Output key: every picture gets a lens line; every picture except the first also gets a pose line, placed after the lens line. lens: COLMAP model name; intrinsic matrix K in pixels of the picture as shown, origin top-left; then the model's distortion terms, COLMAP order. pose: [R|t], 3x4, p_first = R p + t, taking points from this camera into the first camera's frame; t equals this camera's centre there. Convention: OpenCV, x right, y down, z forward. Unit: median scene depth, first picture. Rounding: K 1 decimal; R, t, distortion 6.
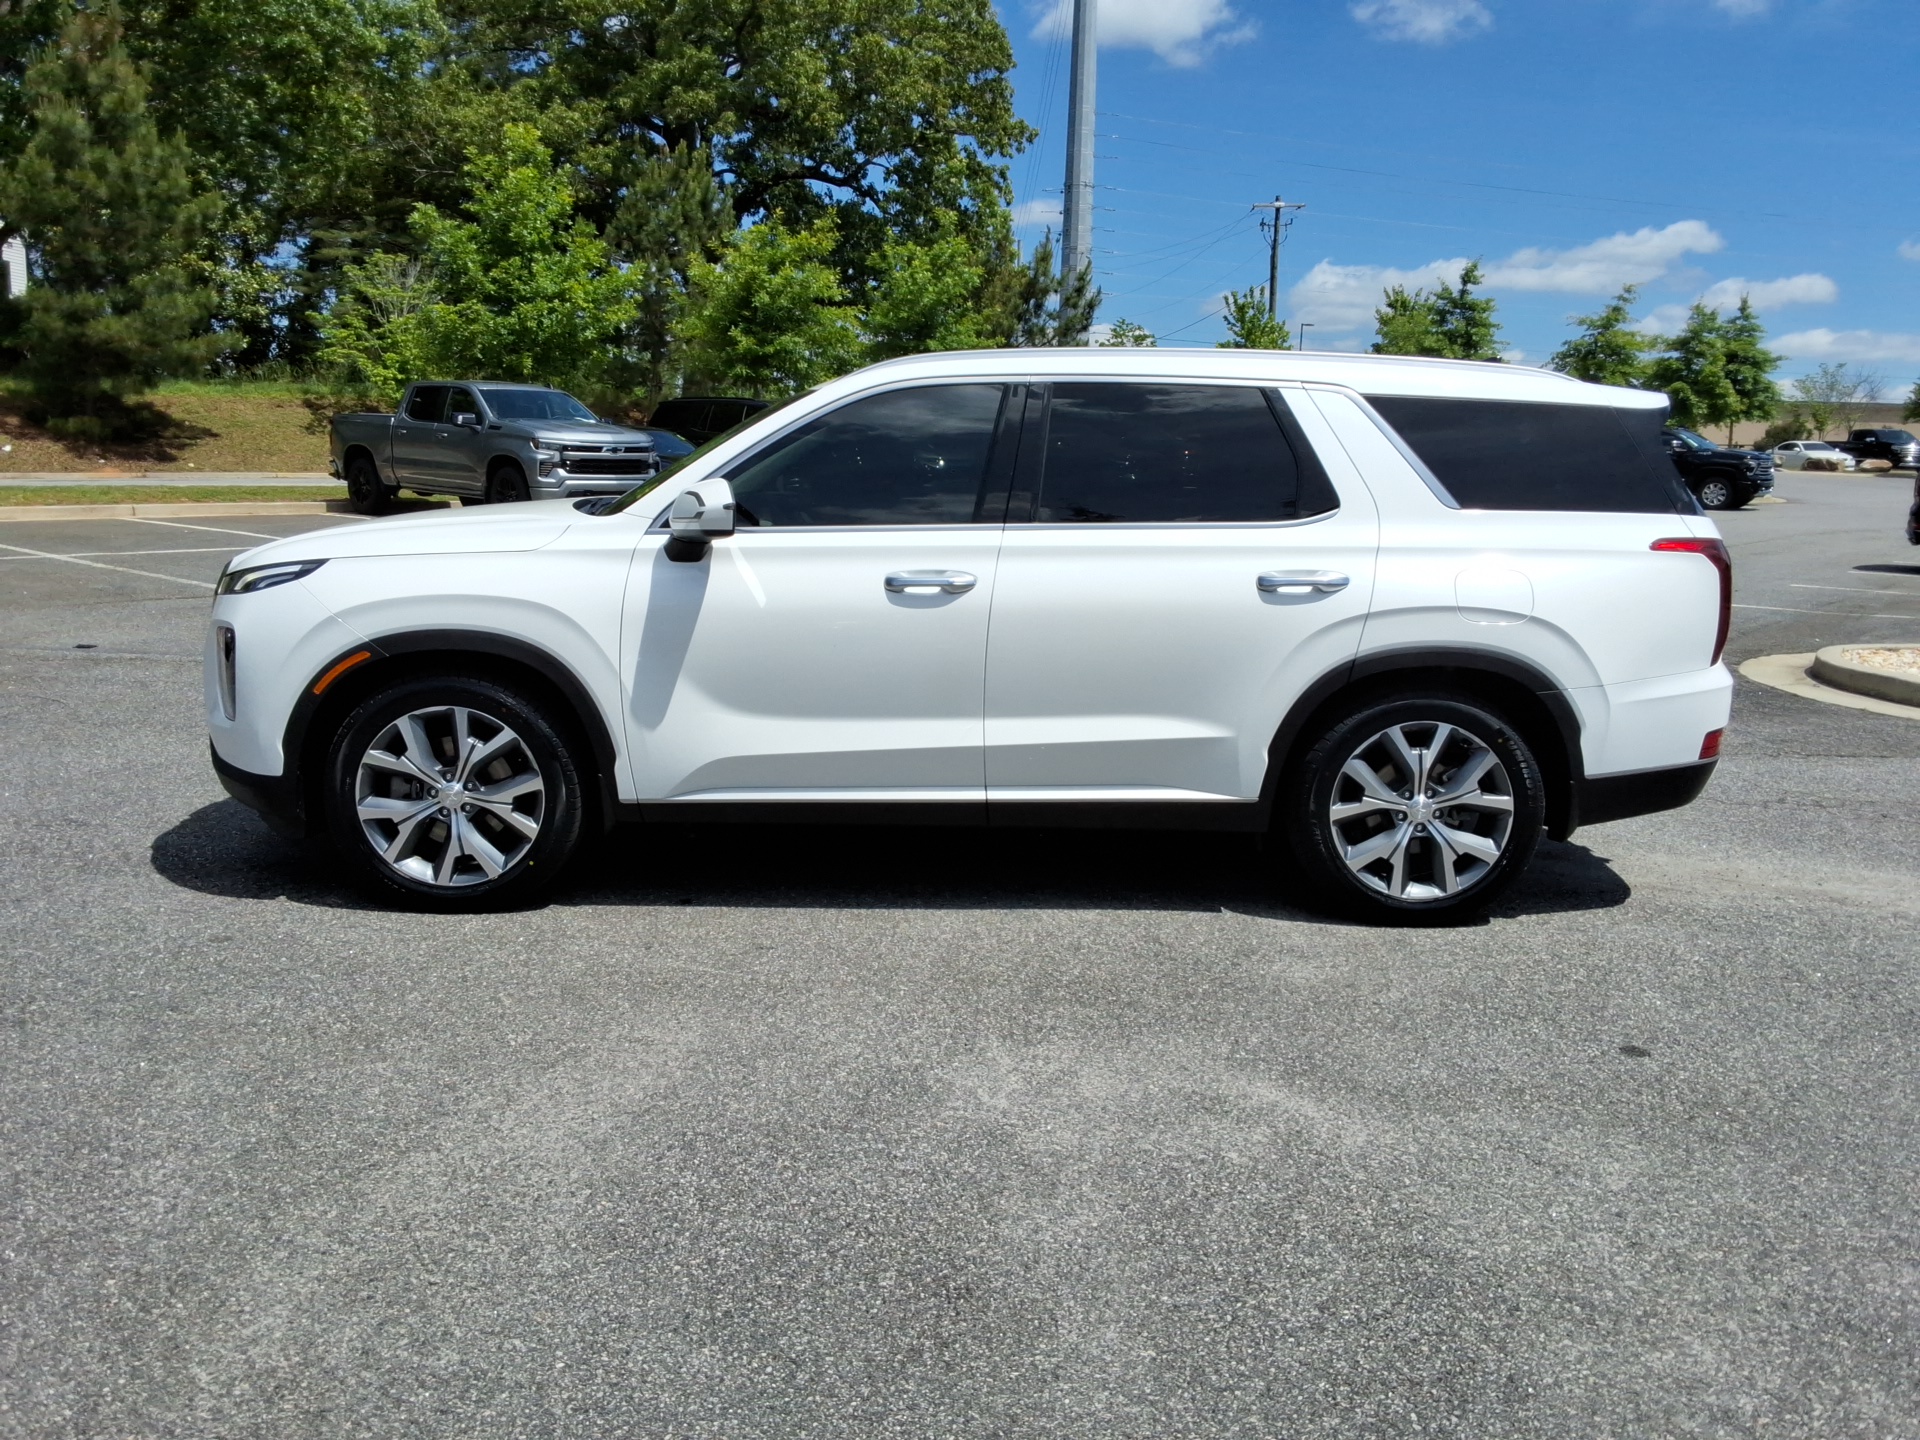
lens RADIAL K [[1551.1, 0, 976.3], [0, 1551.1, 711.0], [0, 0, 1]] dist [0.102907, -0.150819]
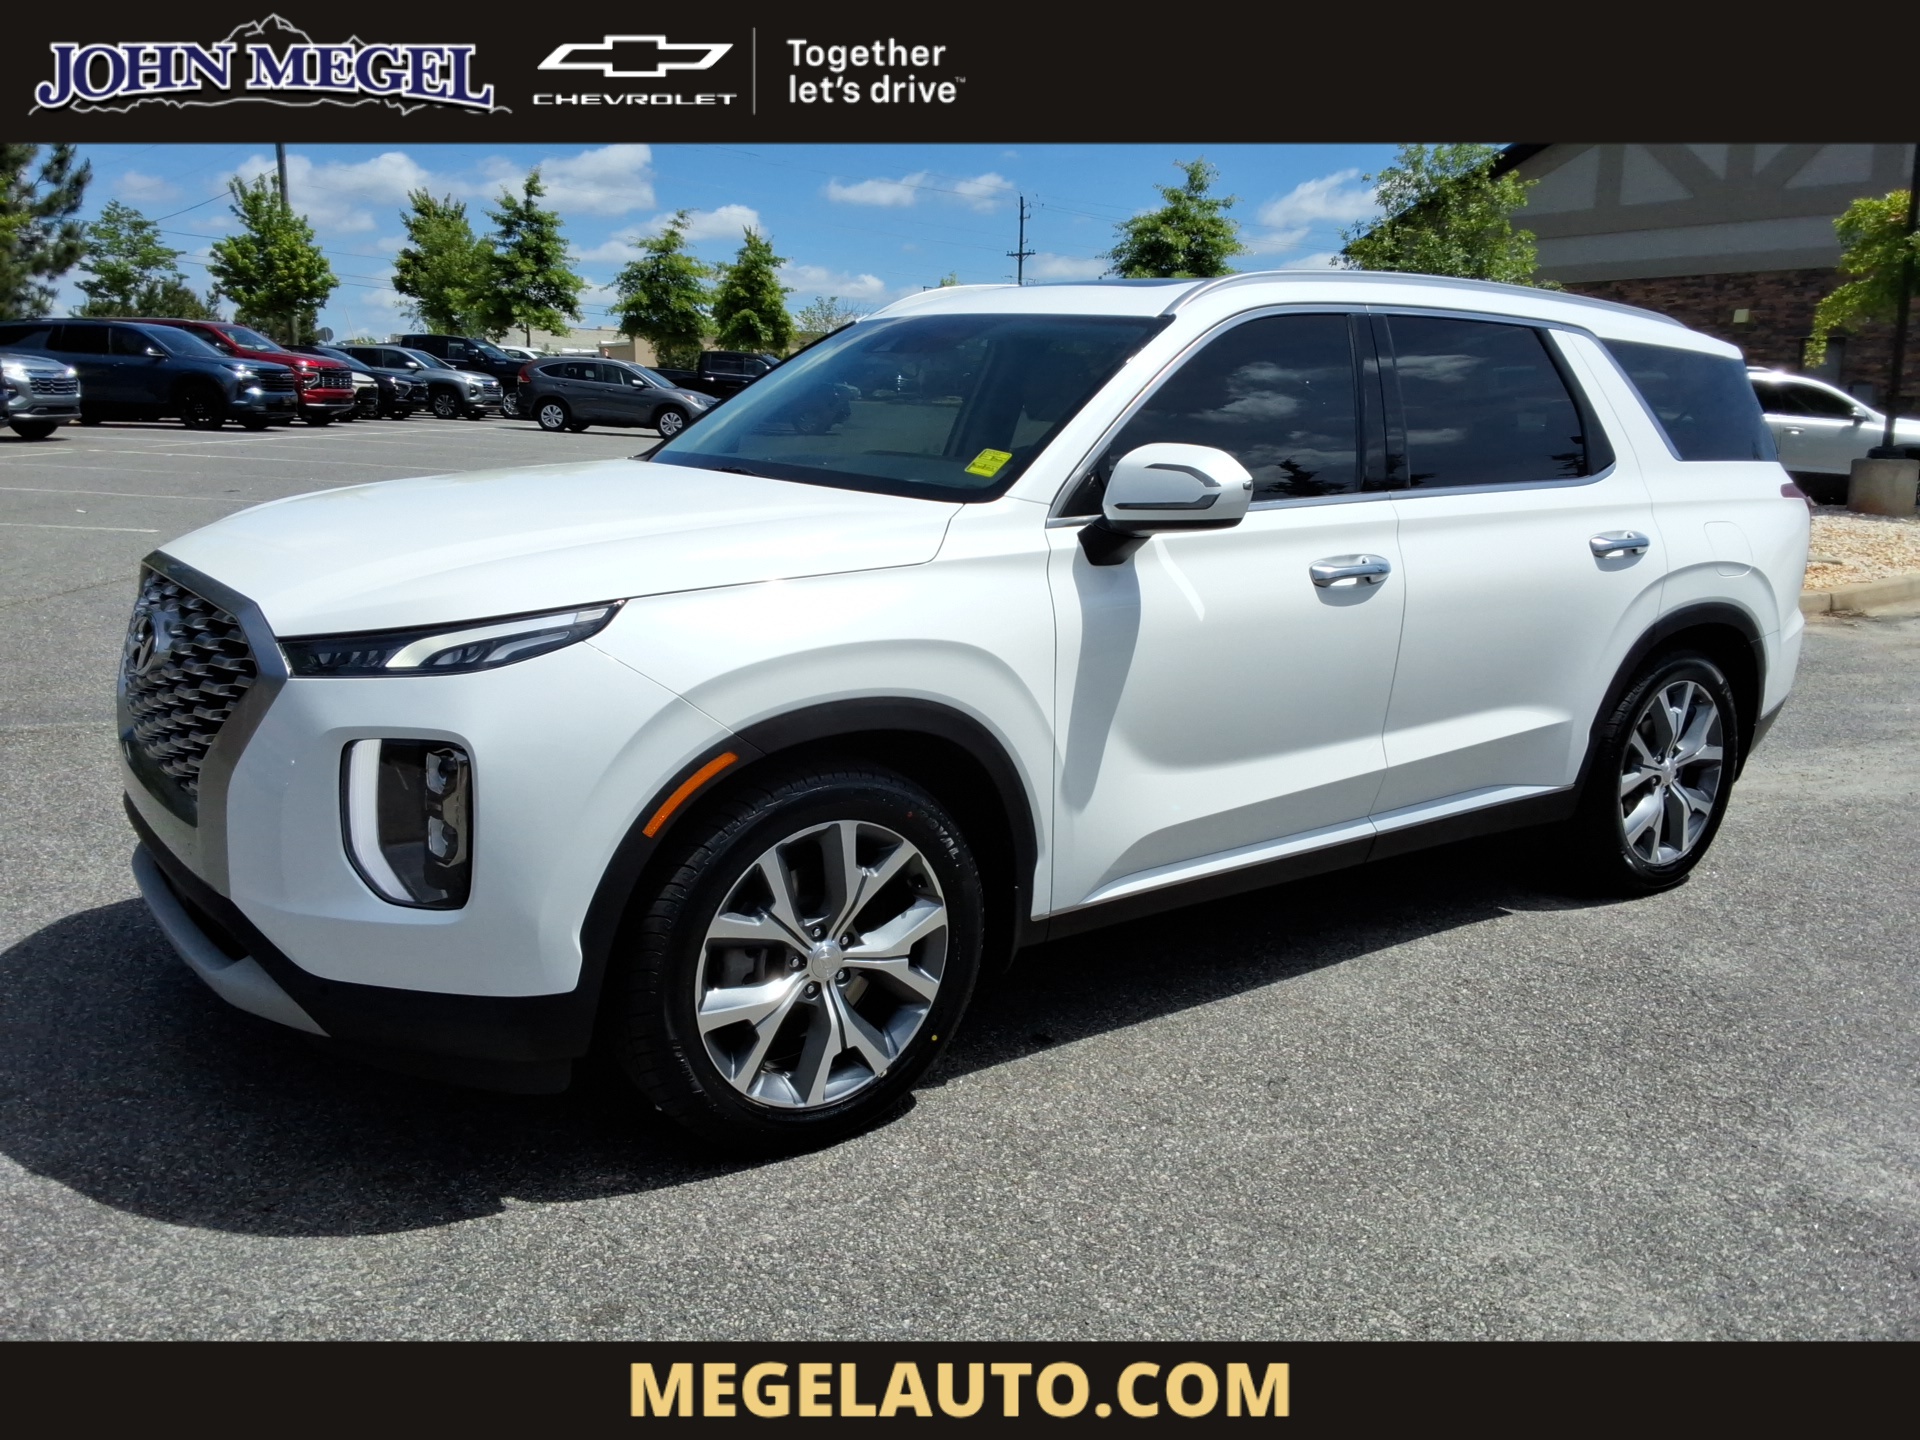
lens RADIAL K [[1551.1, 0, 972.9], [0, 1551.1, 713.9], [0, 0, 1]] dist [0.102907, -0.150819]
pose [[0.805843, -0.115151, 0.580825, -0.631928], [0.083671, 0.993210, 0.080823, -0.088792], [-0.586188, -0.016533, 0.810006, 0.460476]]
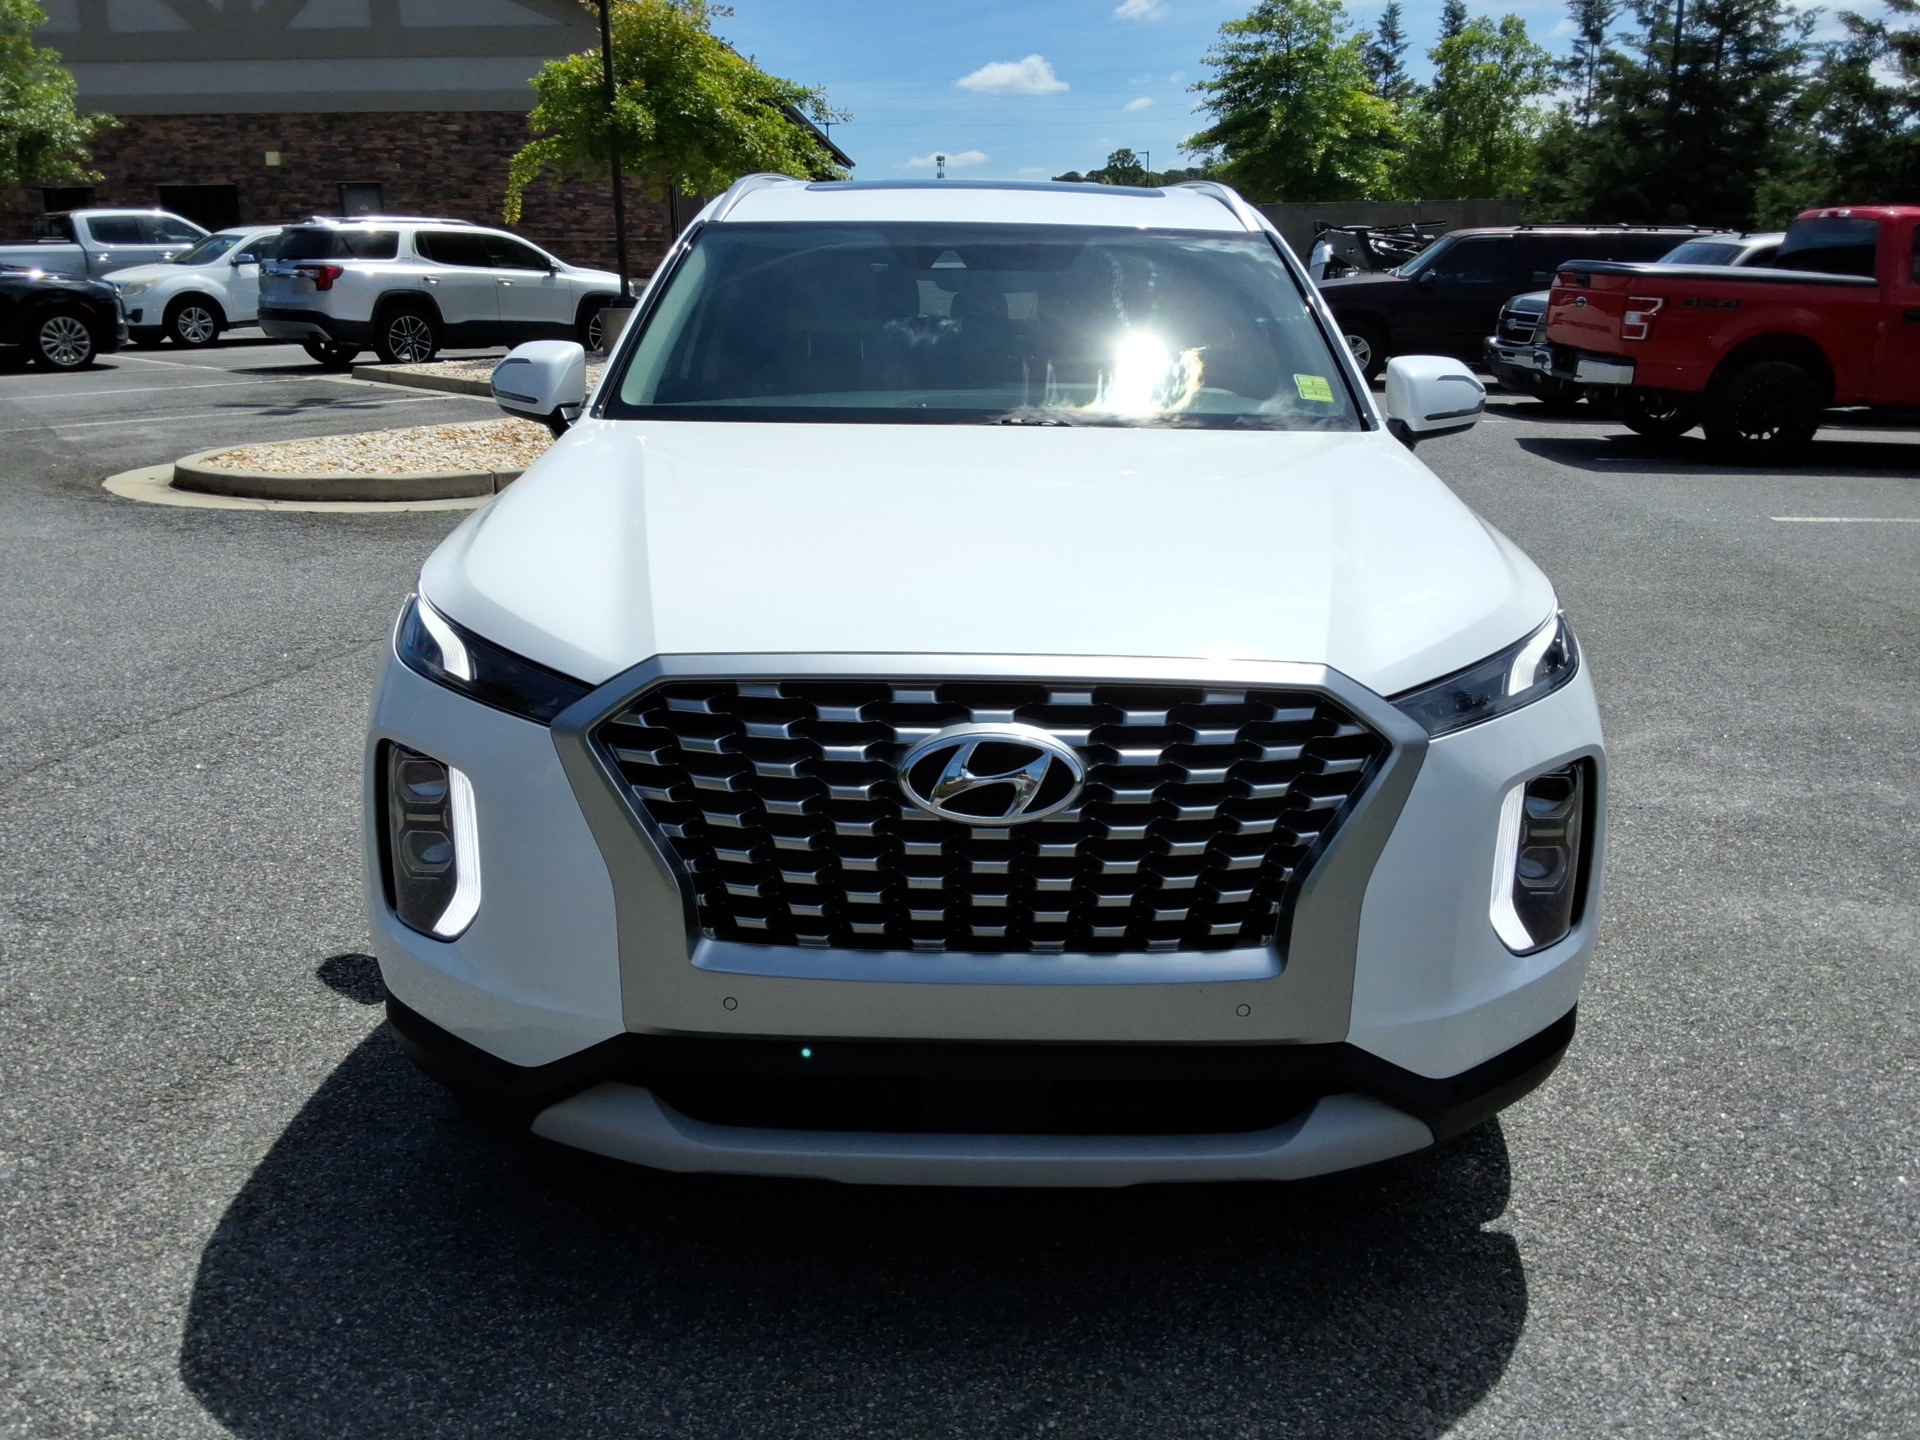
lens RADIAL K [[1551.1, 0, 980.1], [0, 1551.1, 712.3], [0, 0, 1]] dist [0.102907, -0.150819]
pose [[0.019085, -0.294520, 0.955455, -0.923875], [0.157727, 0.944549, 0.288008, -0.230313], [-0.987298, 0.145205, 0.064480, 1.137946]]
